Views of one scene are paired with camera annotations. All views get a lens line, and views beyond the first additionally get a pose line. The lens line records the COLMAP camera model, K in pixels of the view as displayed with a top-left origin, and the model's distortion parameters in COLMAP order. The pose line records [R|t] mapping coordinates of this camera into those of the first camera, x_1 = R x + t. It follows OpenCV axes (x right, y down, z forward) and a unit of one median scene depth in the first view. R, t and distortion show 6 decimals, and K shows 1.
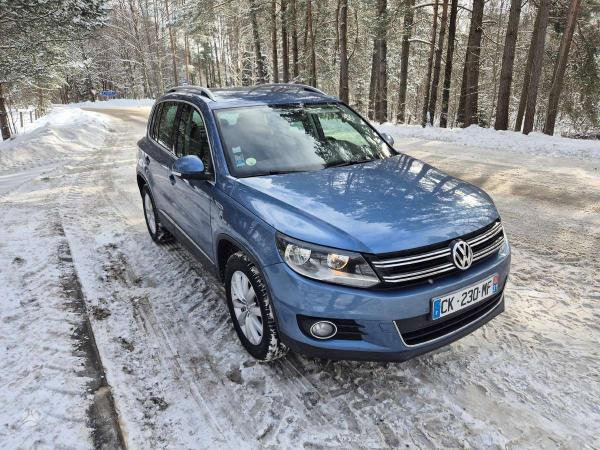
lens RADIAL K [[404.7, 0, 297.9], [0, 404.7, 225.0], [0, 0, 1]] dist [0.074698, -0.065870]
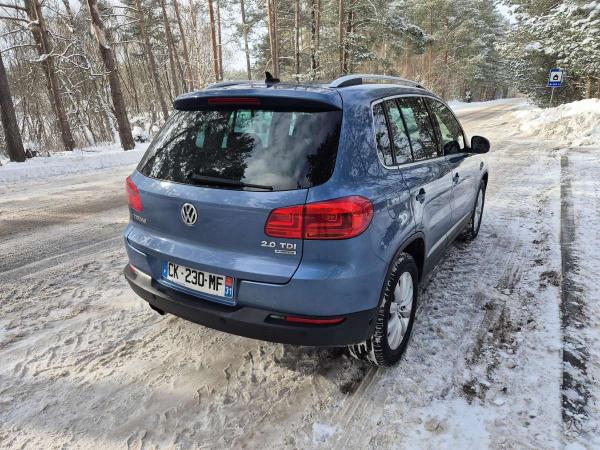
lens RADIAL K [[404.7, 0, 297.9], [0, 404.7, 225.0], [0, 0, 1]] dist [0.074698, -0.065870]
pose [[-0.445460, -0.213962, 0.869359, -1.130225], [0.315996, 0.870957, 0.376272, -0.558465], [-0.837682, 0.442328, -0.320365, 1.885320]]
